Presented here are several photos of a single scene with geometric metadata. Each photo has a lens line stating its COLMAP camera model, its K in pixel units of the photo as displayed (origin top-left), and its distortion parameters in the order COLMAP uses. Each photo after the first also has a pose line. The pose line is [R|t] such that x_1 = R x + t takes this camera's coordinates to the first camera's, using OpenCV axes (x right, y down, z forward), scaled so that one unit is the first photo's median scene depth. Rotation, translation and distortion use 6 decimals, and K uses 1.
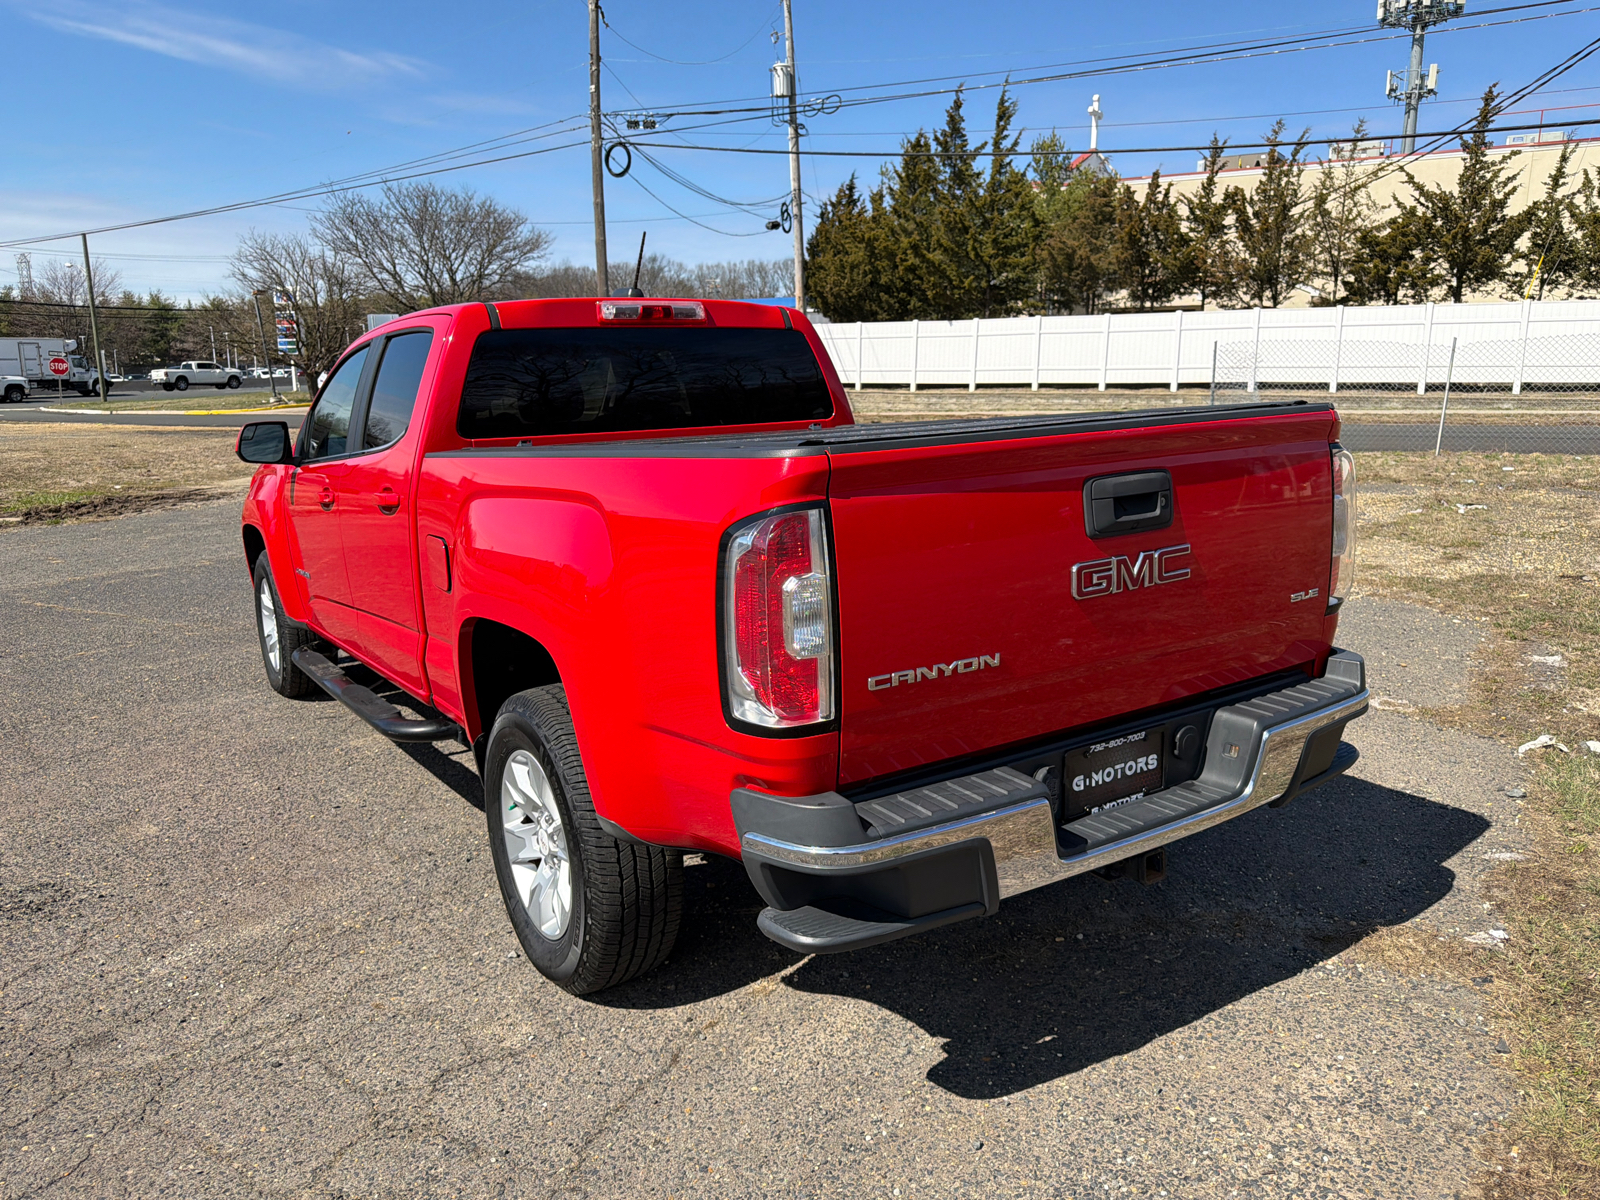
lens RADIAL K [[1162.9, 0, 798.7], [0, 1162.9, 621.5], [0, 0, 1]] dist [0.050333, -0.069922]
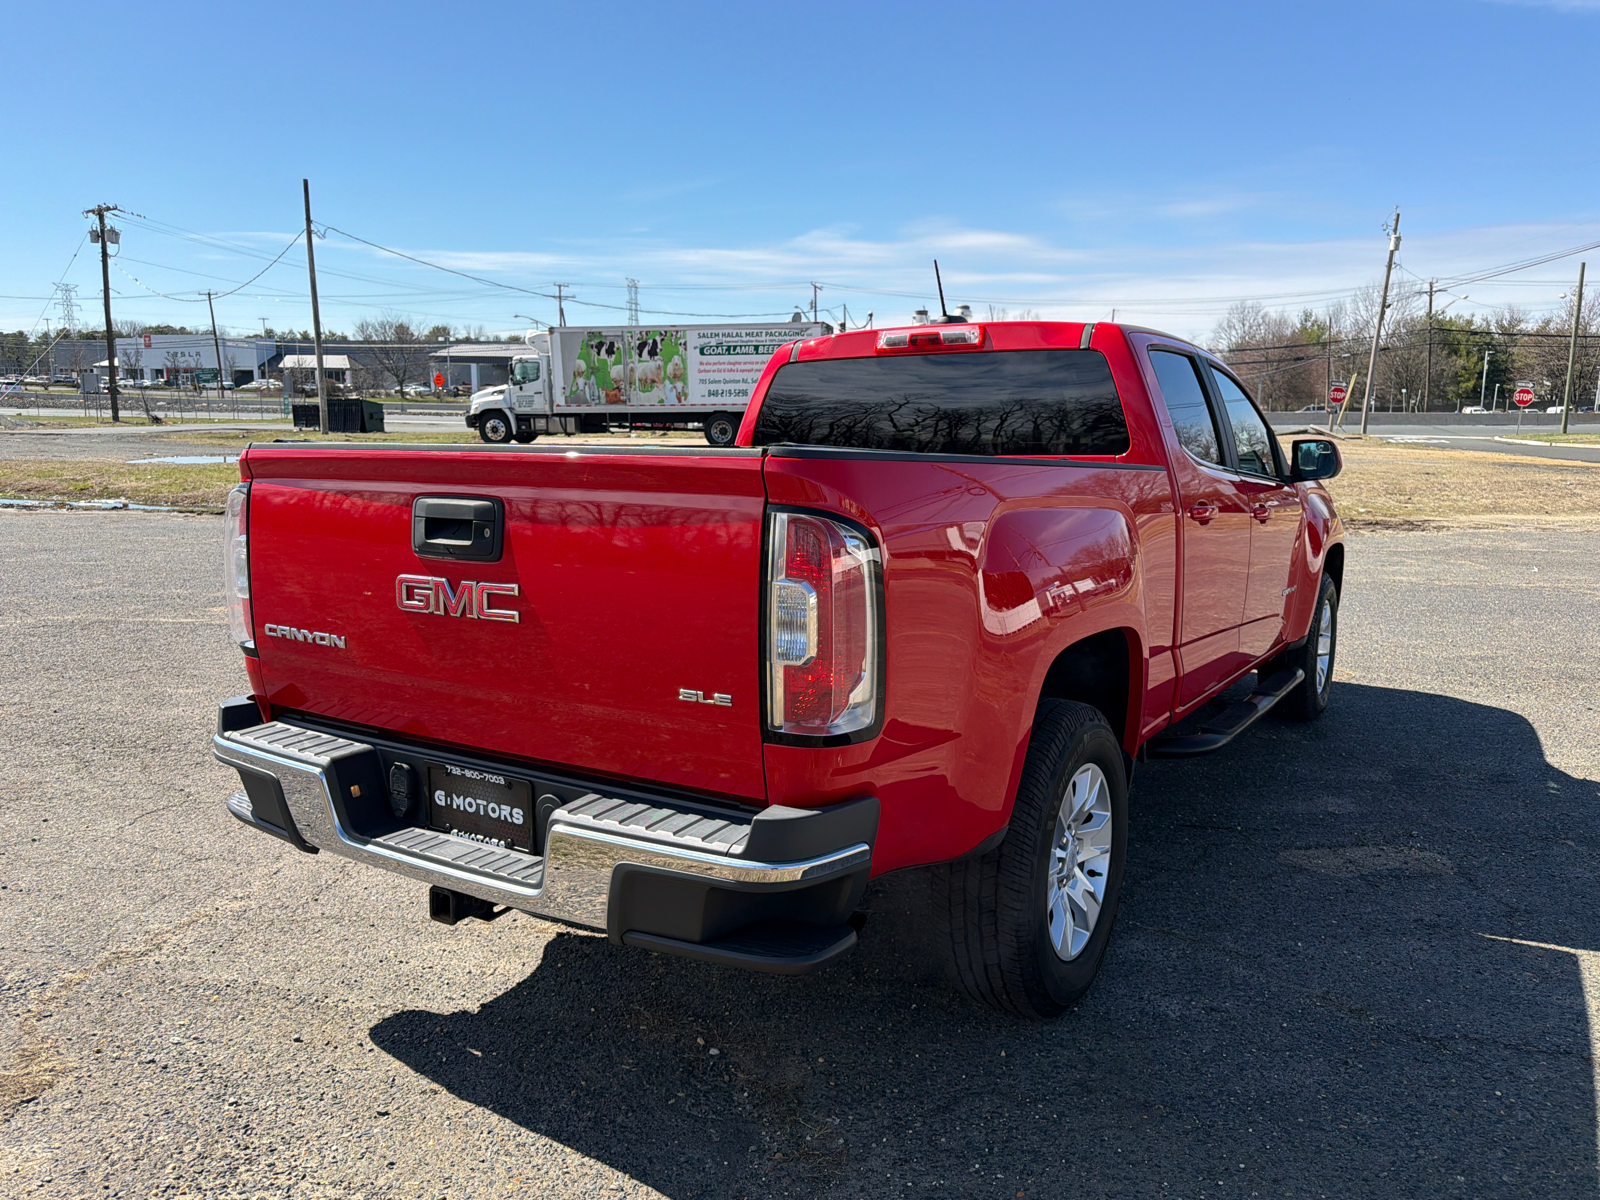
lens RADIAL K [[1162.9, 0, 791.0], [0, 1162.9, 604.1], [0, 0, 1]] dist [0.050333, -0.069922]
pose [[0.402790, 0.164738, -0.900345, 0.101154], [-0.200668, 0.975632, 0.088740, -0.014286], [0.893025, 0.144927, 0.426032, 0.065888]]
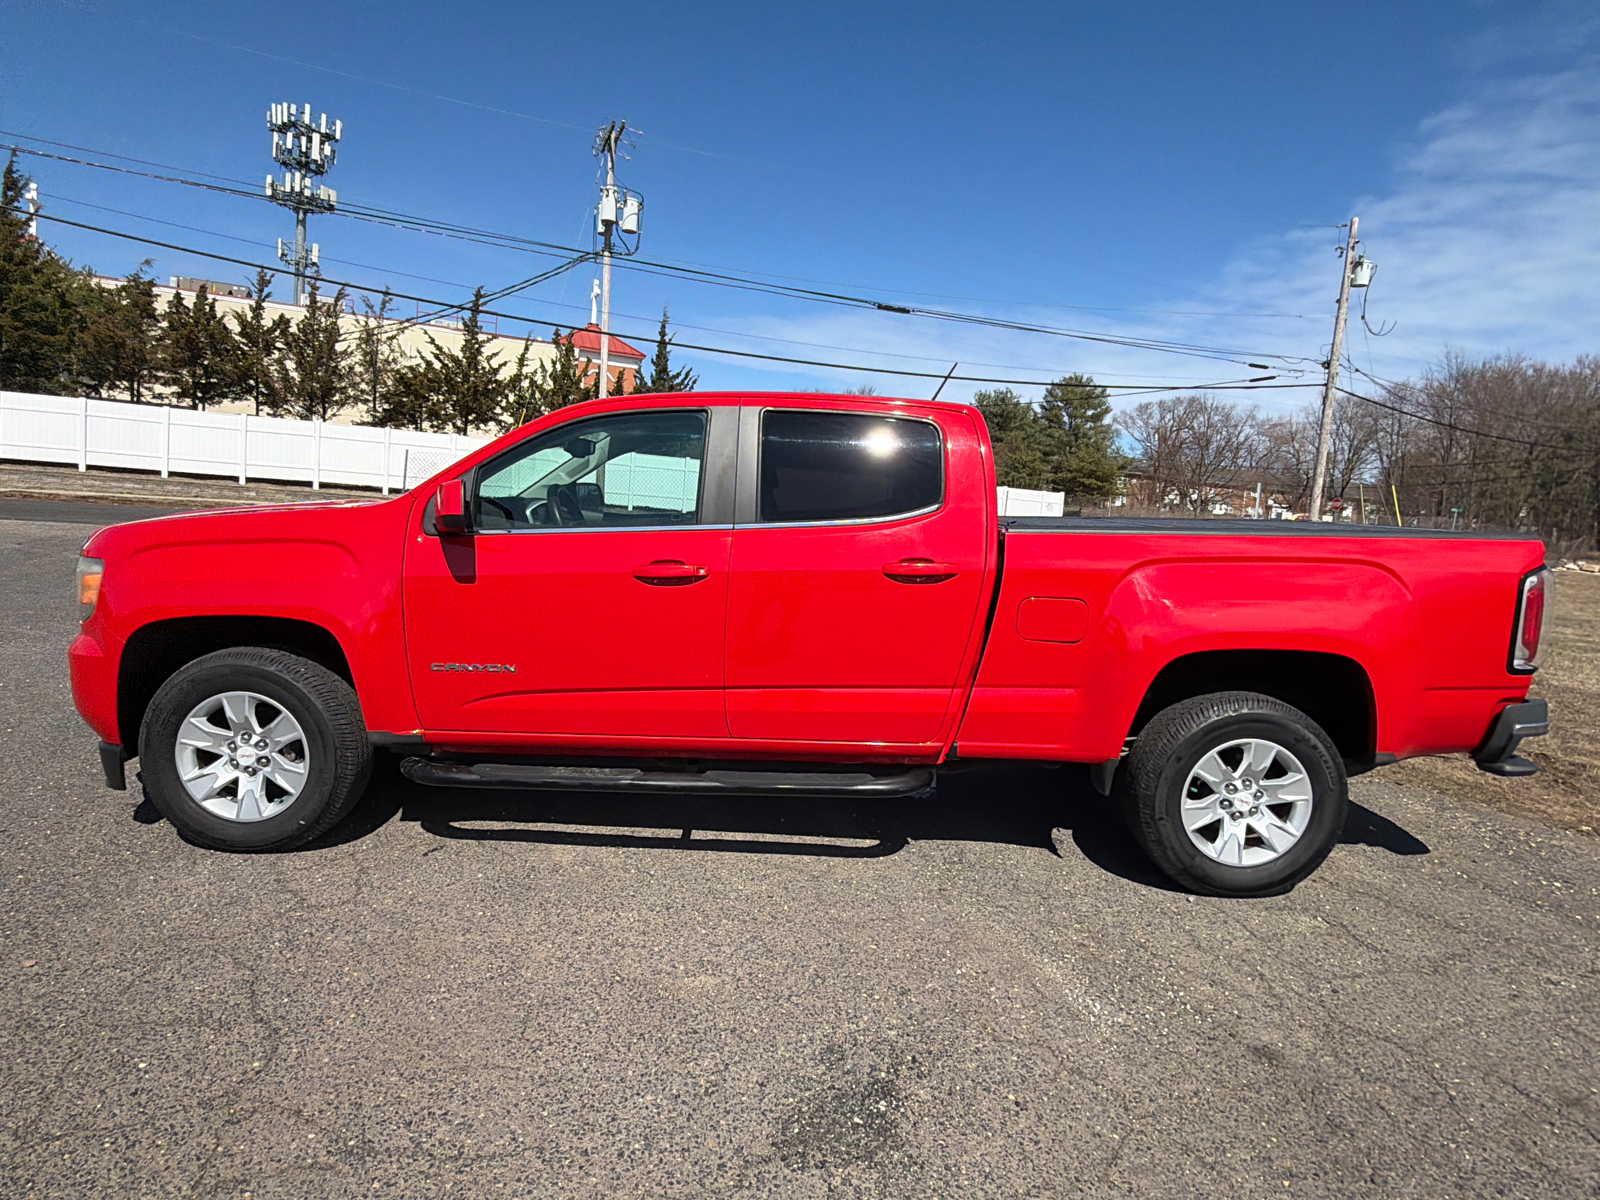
lens RADIAL K [[946.7, 0, 794.6], [0, 946.7, 607.6], [0, 0, 1]] dist [0.001070, 0.000083]
pose [[0.553166, -0.034943, 0.832338, -0.144844], [0.097231, 0.995000, -0.022847, -0.007449], [-0.827378, 0.093567, 0.553797, 0.076862]]
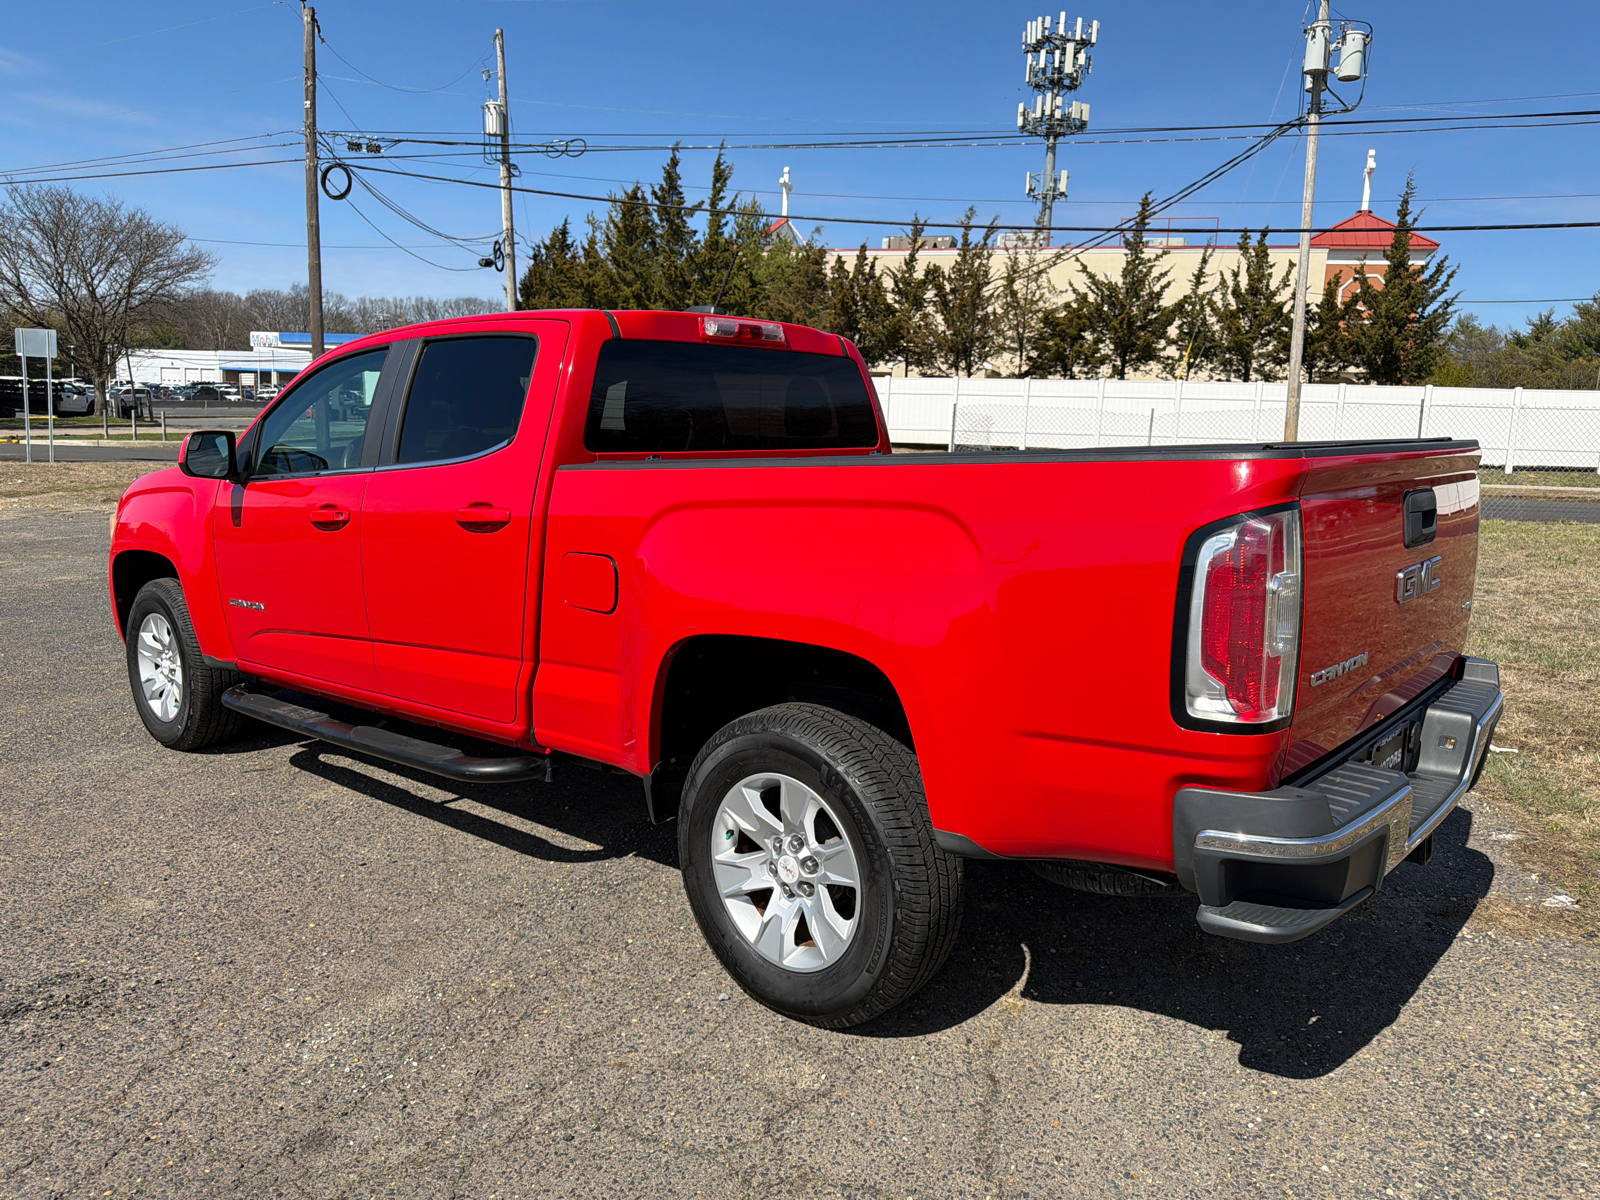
lens RADIAL K [[1162.9, 0, 802.4], [0, 1162.9, 616.9], [0, 0, 1]] dist [0.050333, -0.069922]
pose [[0.961309, -0.003757, 0.275447, -0.045673], [0.016492, 0.998898, -0.043933, 0.002408], [-0.274979, 0.046776, 0.960312, 0.007239]]
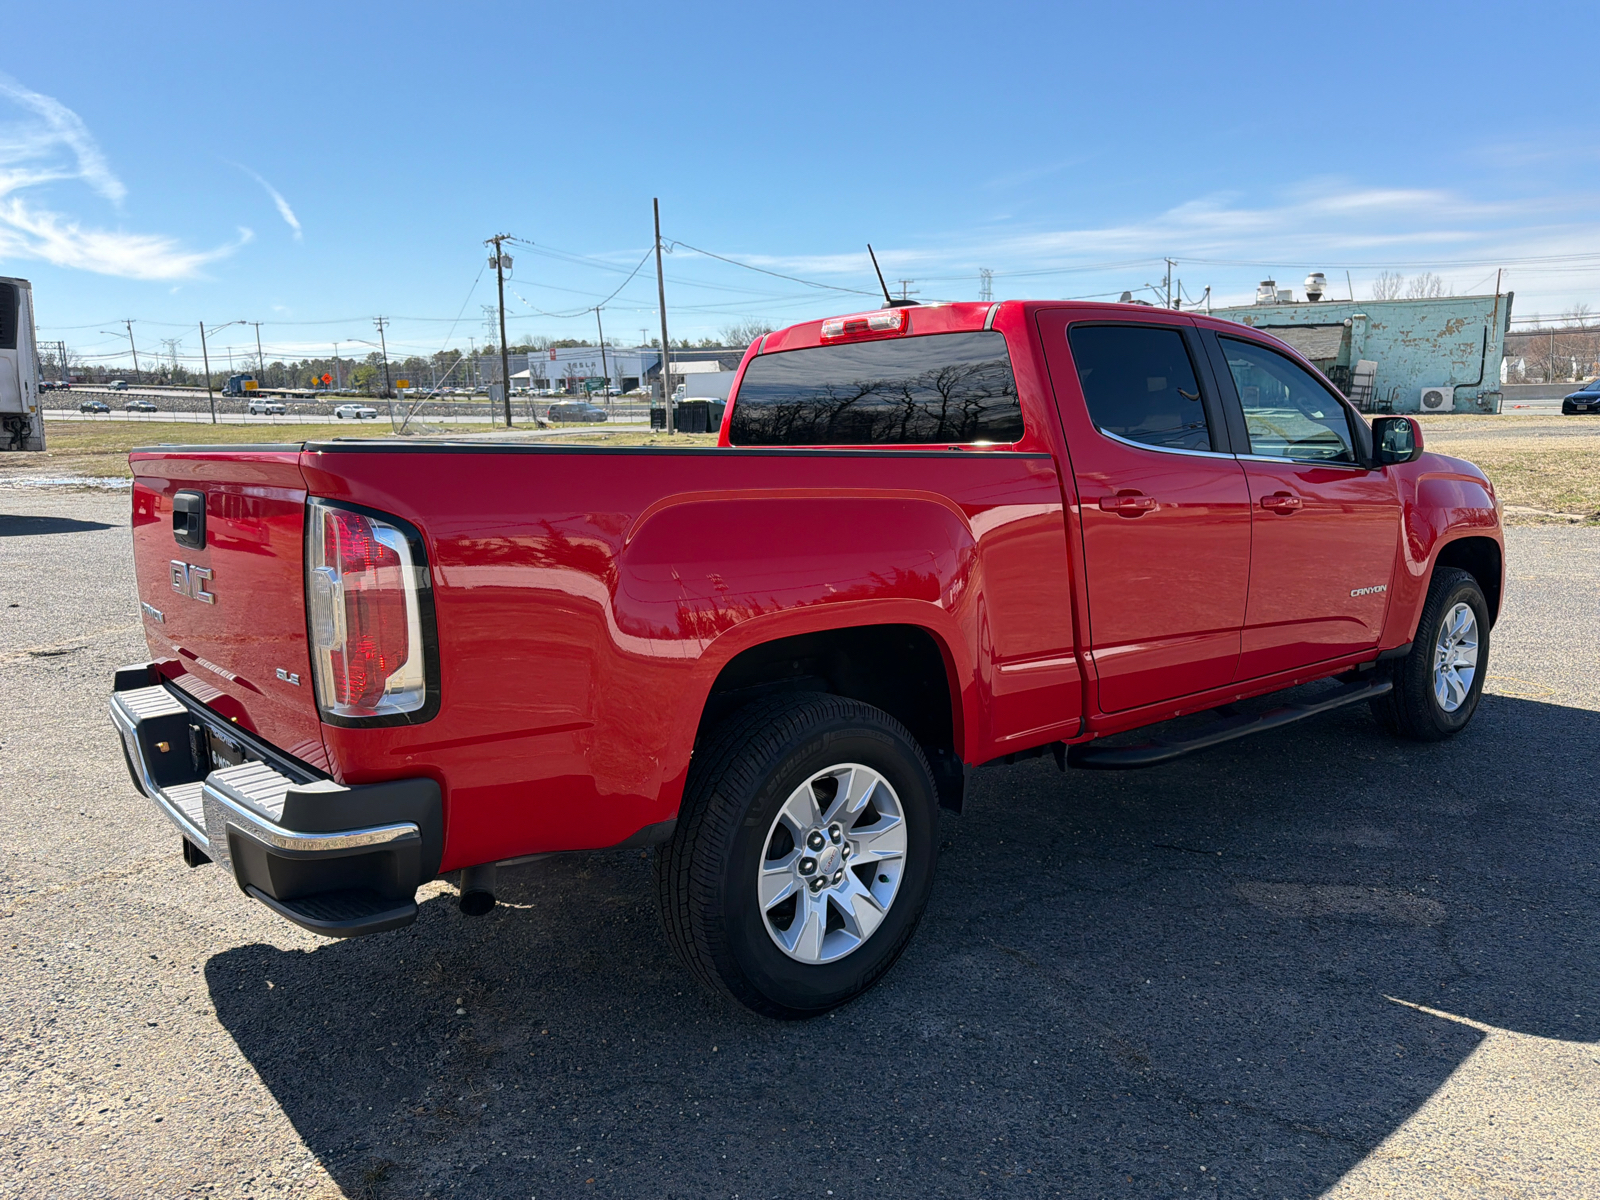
lens RADIAL K [[1162.9, 0, 787.1], [0, 1162.9, 604.3], [0, 0, 1]] dist [0.050333, -0.069922]
pose [[0.110040, 0.176670, -0.978100, 0.114187], [-0.181880, 0.971038, 0.154933, -0.023529], [0.977144, 0.160848, 0.138985, 0.110681]]
